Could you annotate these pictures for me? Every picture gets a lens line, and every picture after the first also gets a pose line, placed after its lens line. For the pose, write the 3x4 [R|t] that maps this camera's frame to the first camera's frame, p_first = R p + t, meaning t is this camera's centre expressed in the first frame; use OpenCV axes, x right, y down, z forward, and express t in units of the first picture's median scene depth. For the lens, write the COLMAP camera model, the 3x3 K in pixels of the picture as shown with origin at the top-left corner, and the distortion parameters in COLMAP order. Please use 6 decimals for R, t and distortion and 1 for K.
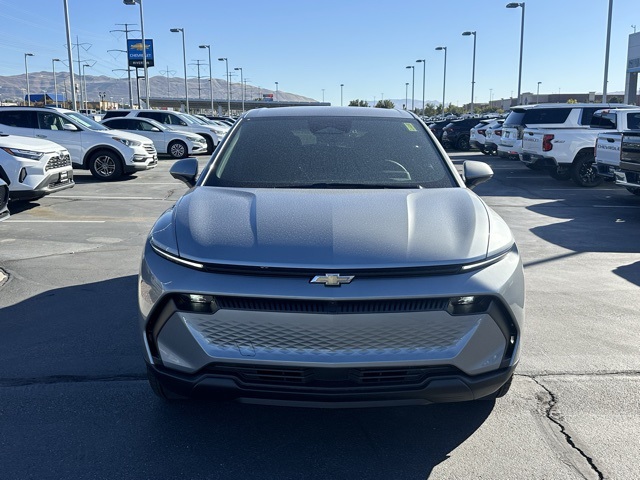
lens RADIAL K [[647.7, 0, 320.0], [0, 647.7, 240.0], [0, 0, 1]] dist [0.184452, -0.359990]
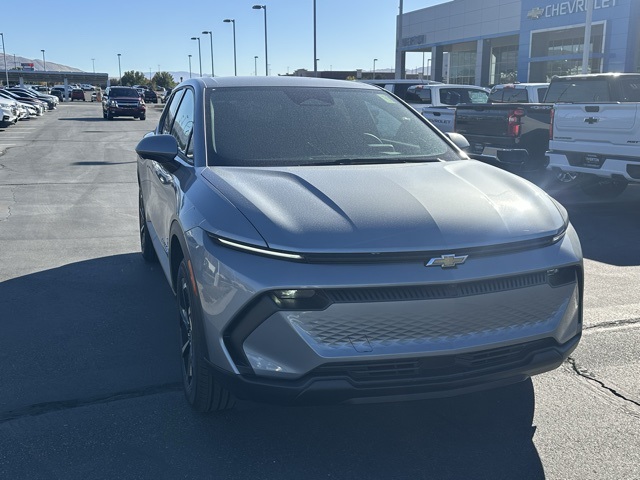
lens RADIAL K [[647.7, 0, 320.0], [0, 647.7, 240.0], [0, 0, 1]] dist [0.184452, -0.359990]
pose [[0.947429, -0.067574, 0.312749, -0.428999], [0.055719, 0.997354, 0.046700, -0.022244], [-0.315077, -0.026819, 0.948687, 0.162179]]
